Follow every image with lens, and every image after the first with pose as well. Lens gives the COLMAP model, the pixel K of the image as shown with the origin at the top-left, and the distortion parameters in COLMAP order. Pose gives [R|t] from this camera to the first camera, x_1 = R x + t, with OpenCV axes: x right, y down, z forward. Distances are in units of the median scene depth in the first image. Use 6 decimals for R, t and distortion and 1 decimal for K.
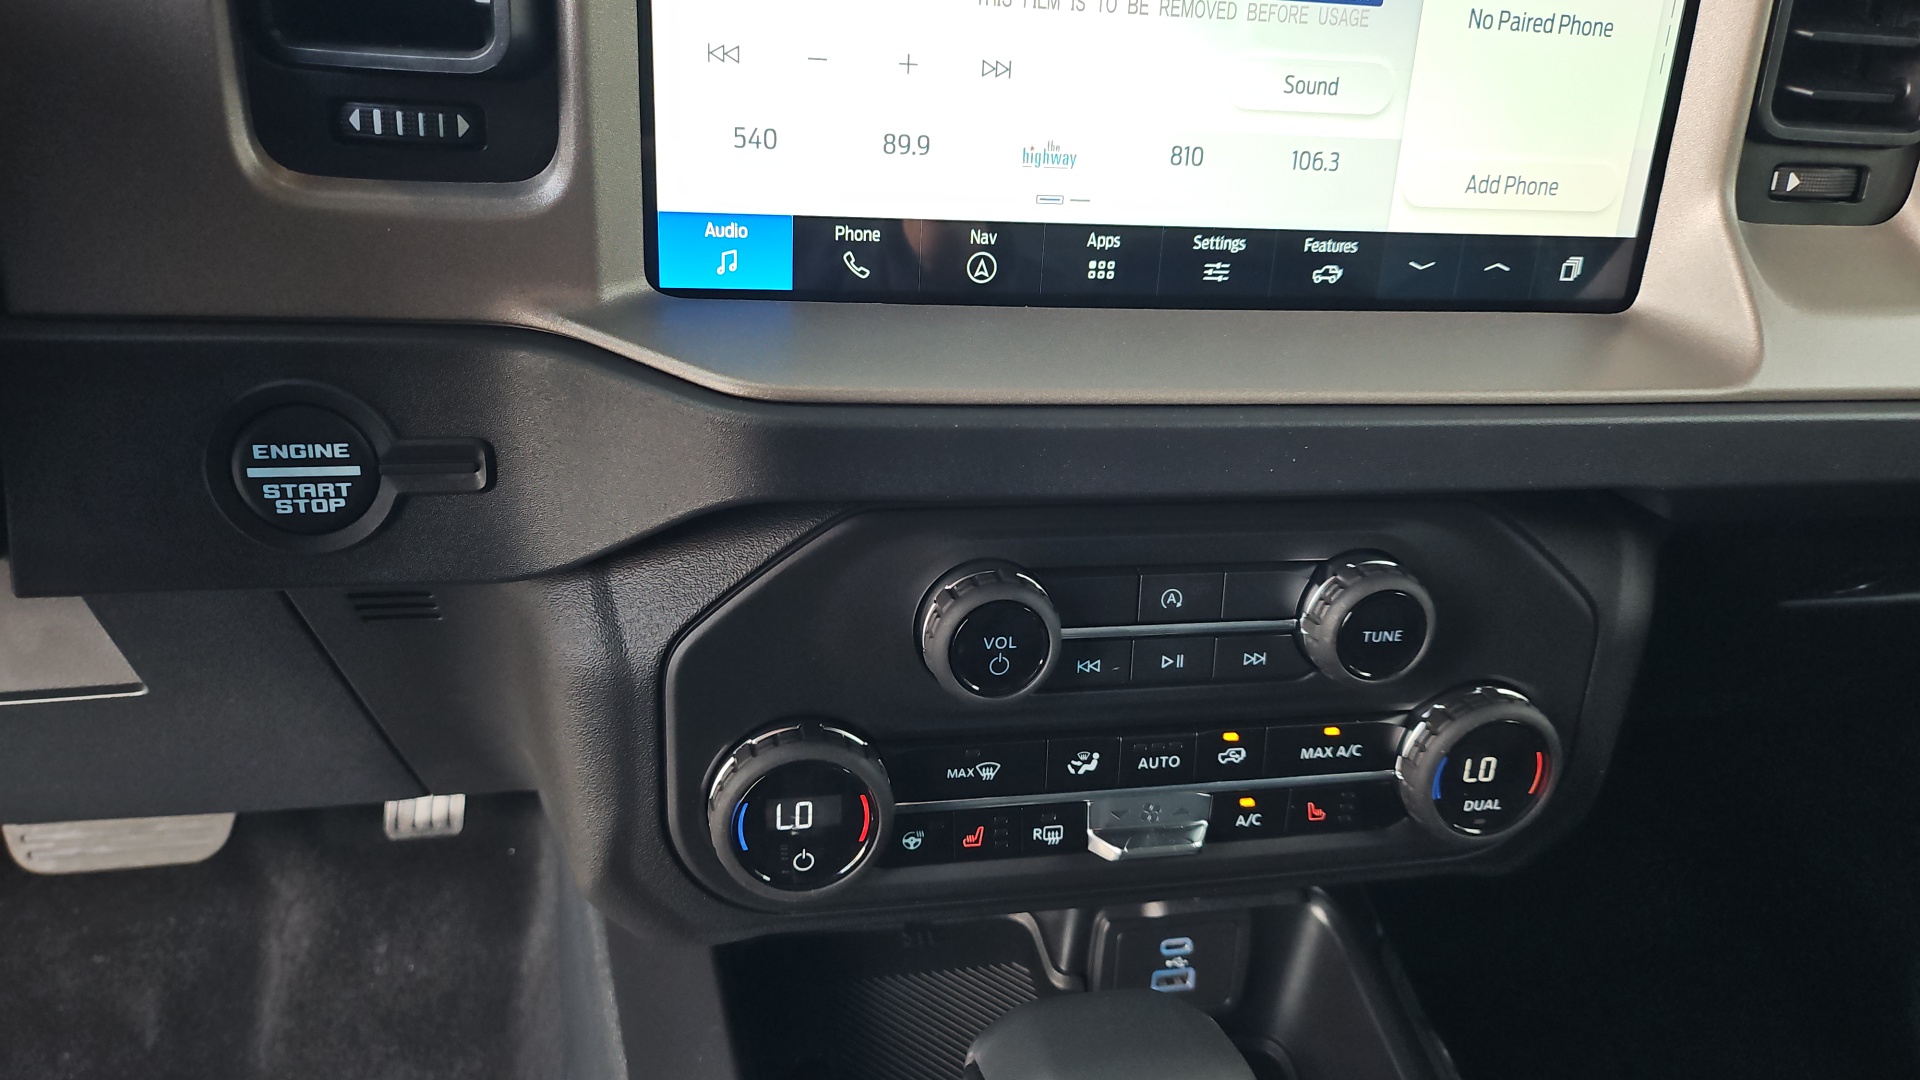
lens RADIAL K [[1385.2, 0, 959.8], [0, 1385.2, 544.9], [0, 0, 1]] dist [0.009120, -0.010057]
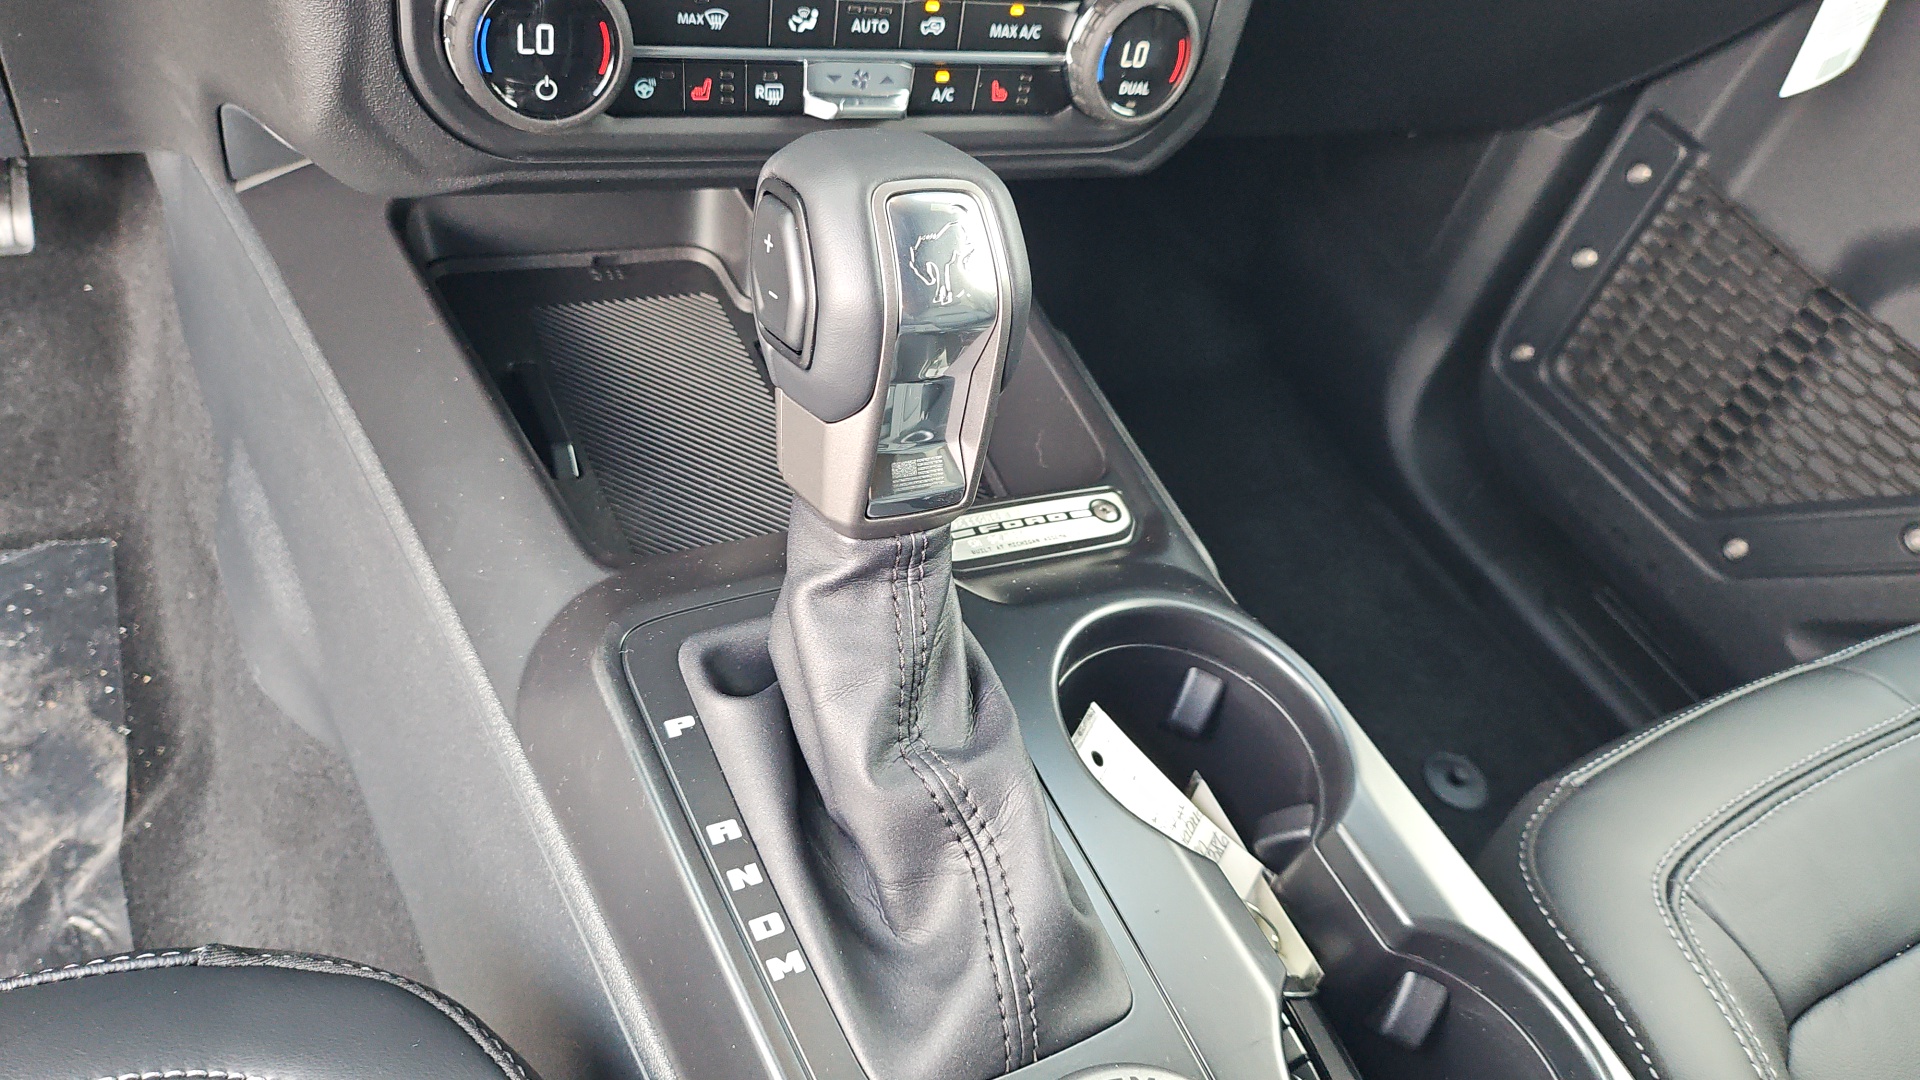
lens RADIAL K [[1385.2, 0, 962.8], [0, 1385.2, 541.8], [0, 0, 1]] dist [0.009120, -0.010057]
pose [[0.951552, -0.062794, 0.301009, -0.138289], [-0.029012, 0.956225, 0.291191, 0.221794], [-0.306118, -0.285816, 0.908076, -0.125157]]
